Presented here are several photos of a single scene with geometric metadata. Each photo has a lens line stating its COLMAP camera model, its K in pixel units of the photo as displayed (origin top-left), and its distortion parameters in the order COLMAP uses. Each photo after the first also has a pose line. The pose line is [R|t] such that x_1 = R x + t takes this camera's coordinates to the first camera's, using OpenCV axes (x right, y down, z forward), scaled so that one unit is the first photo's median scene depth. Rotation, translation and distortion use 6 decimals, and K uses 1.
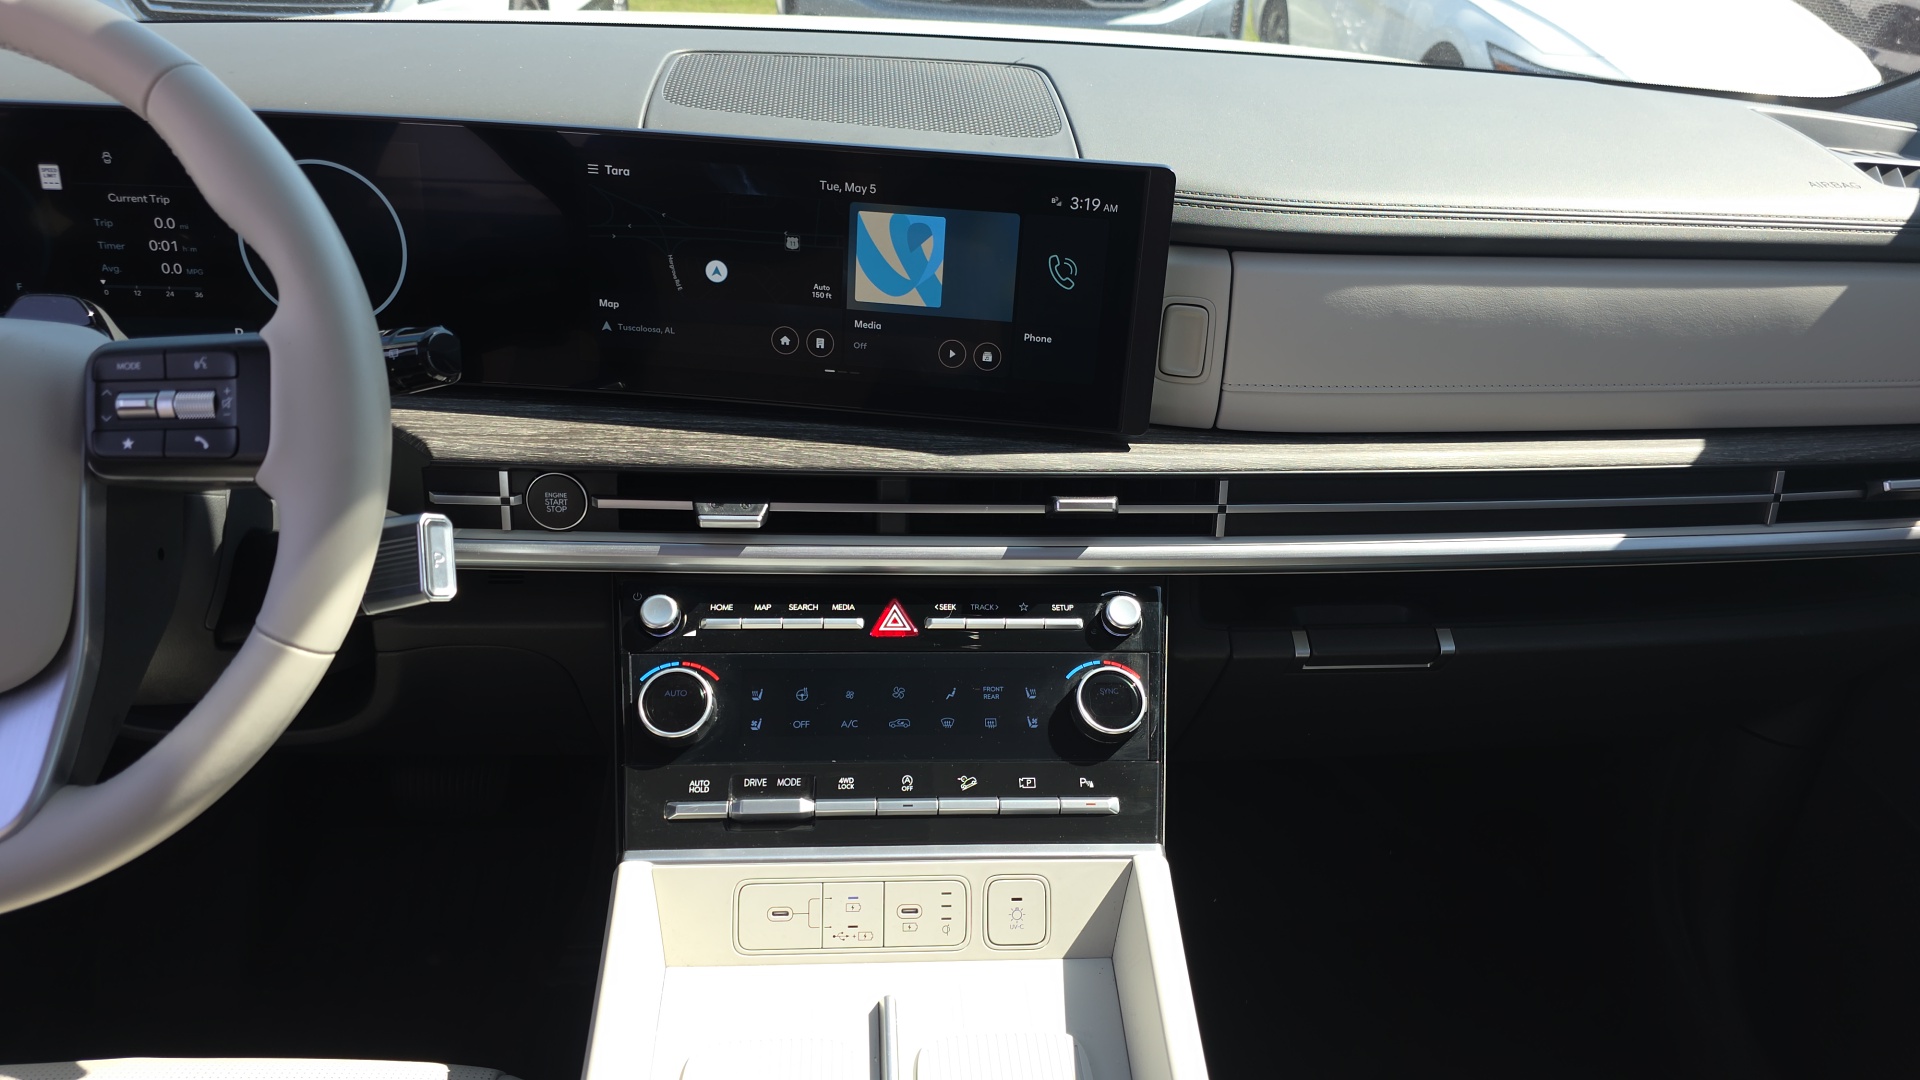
lens RADIAL K [[1297.2, 0, 944.7], [0, 1297.2, 540.1], [0, 0, 1]] dist [0.051258, -0.048962]
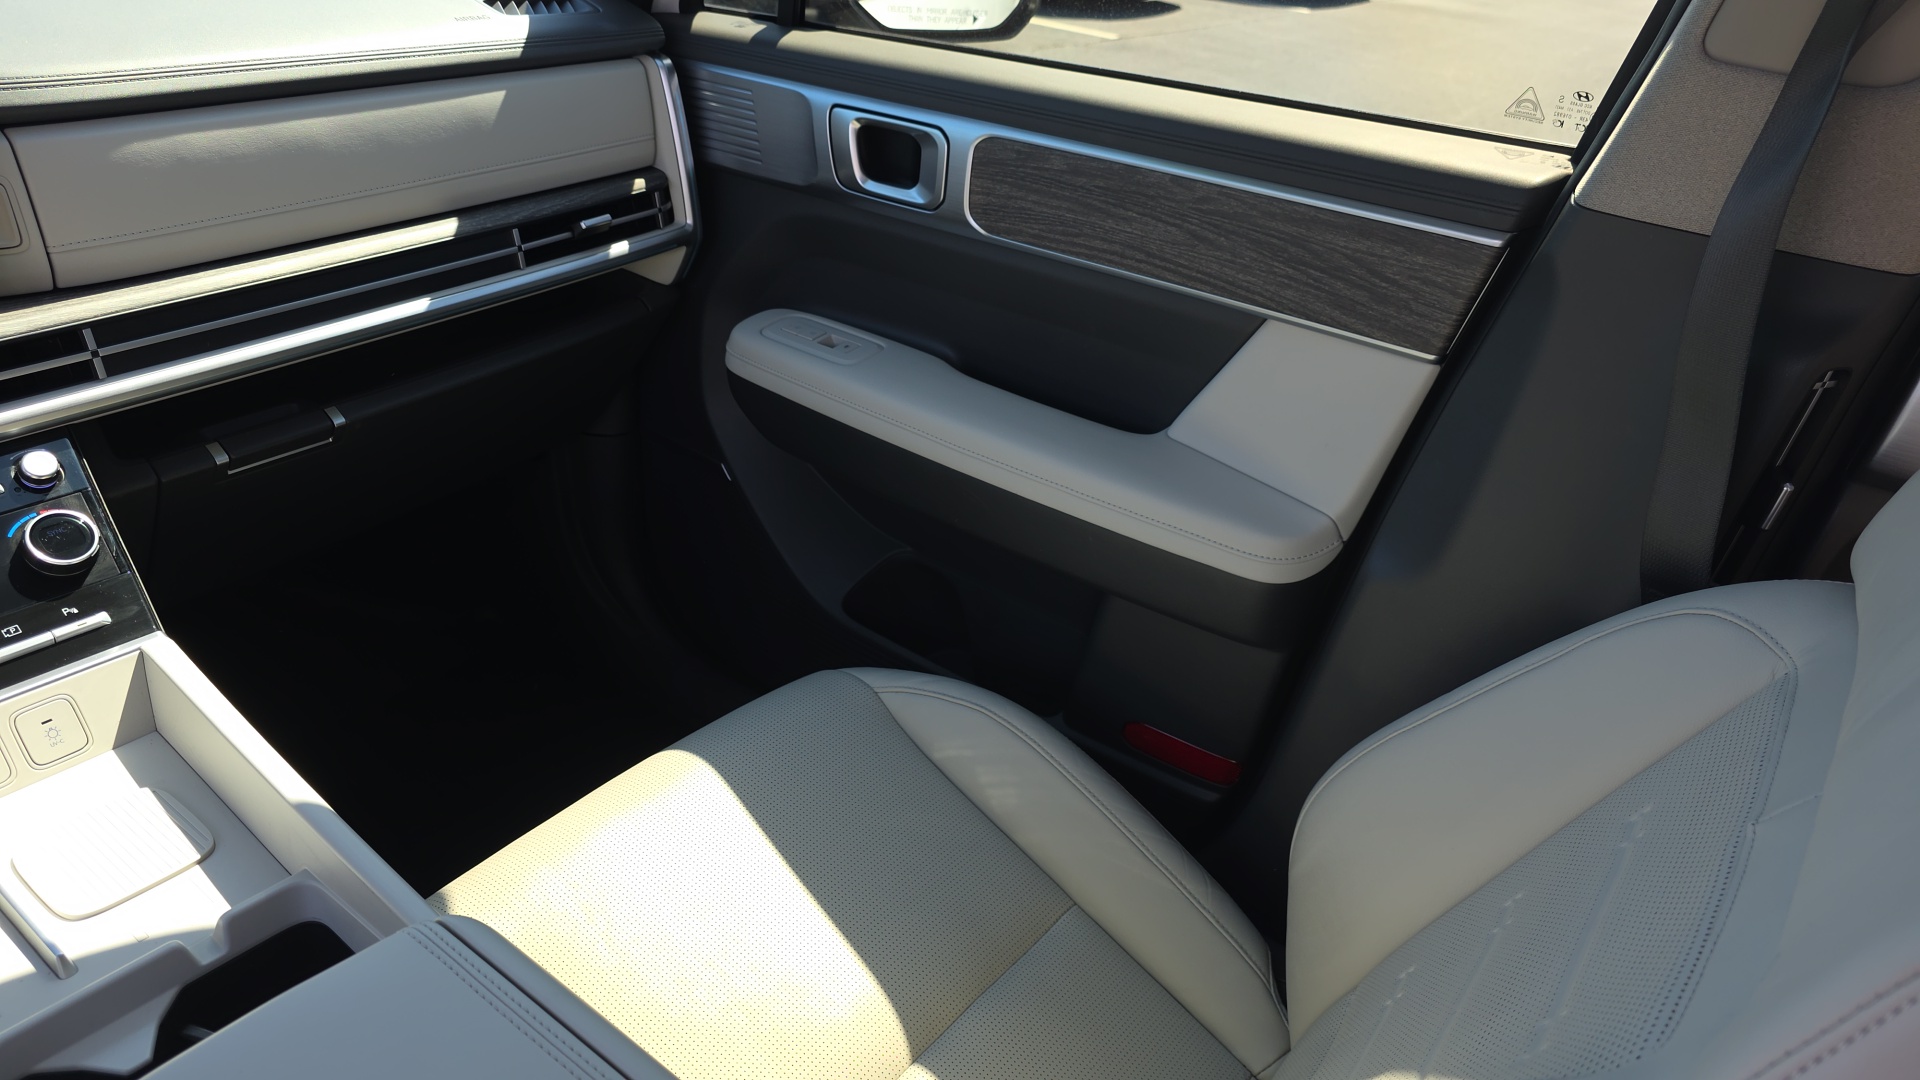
lens RADIAL K [[1315.1, 0, 956.7], [0, 1315.1, 550.7], [0, 0, 1]] dist [0.069726, -0.069033]
pose [[0.664415, -0.361998, 0.653843, -0.119875], [0.293878, 0.930936, 0.216780, 0.109041], [-0.687160, 0.048119, 0.724911, -0.382478]]
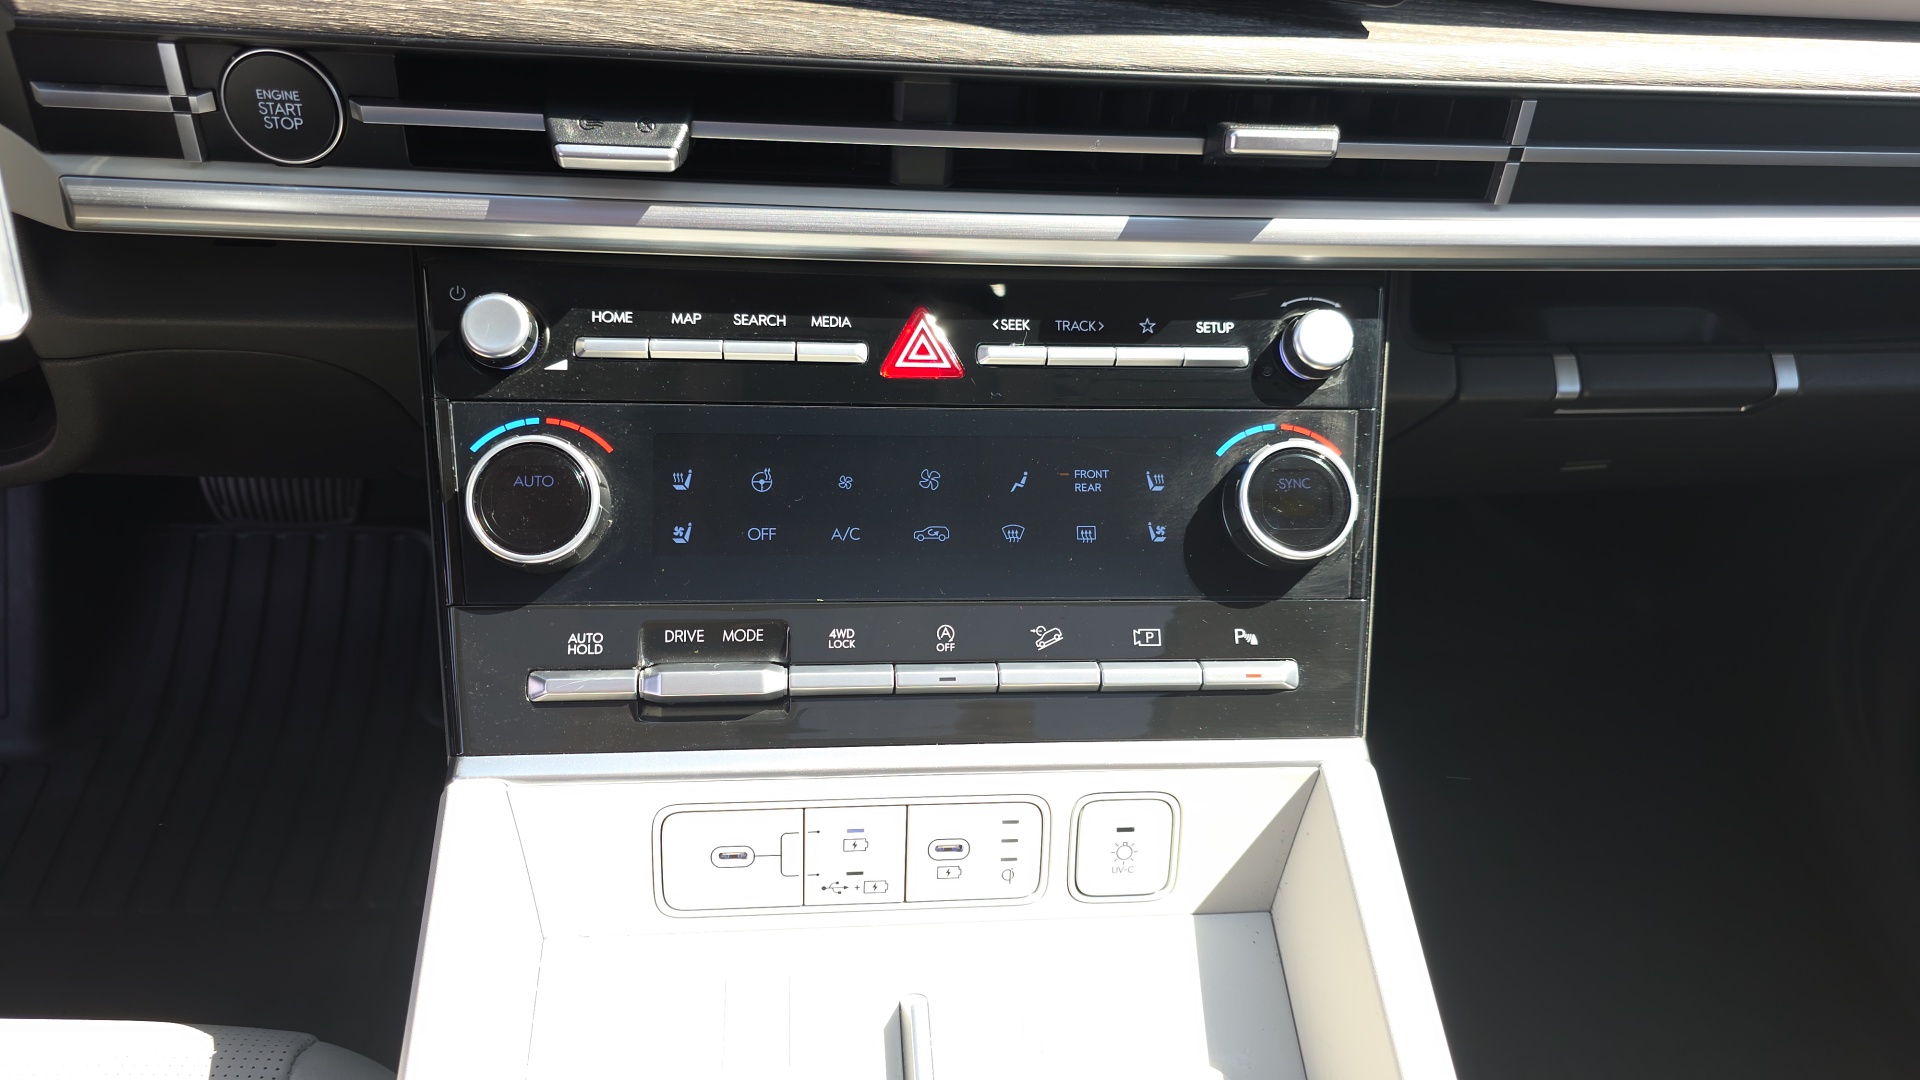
lens RADIAL K [[1386.8, 0, 957.5], [0, 1386.8, 589.3], [0, 0, 1]] dist [0.065839, -0.114319]
pose [[0.999070, 0.014462, 0.040608, -0.047359], [-0.026347, 0.950470, 0.309698, -0.026663], [-0.034118, -0.310480, 0.949968, 0.397163]]
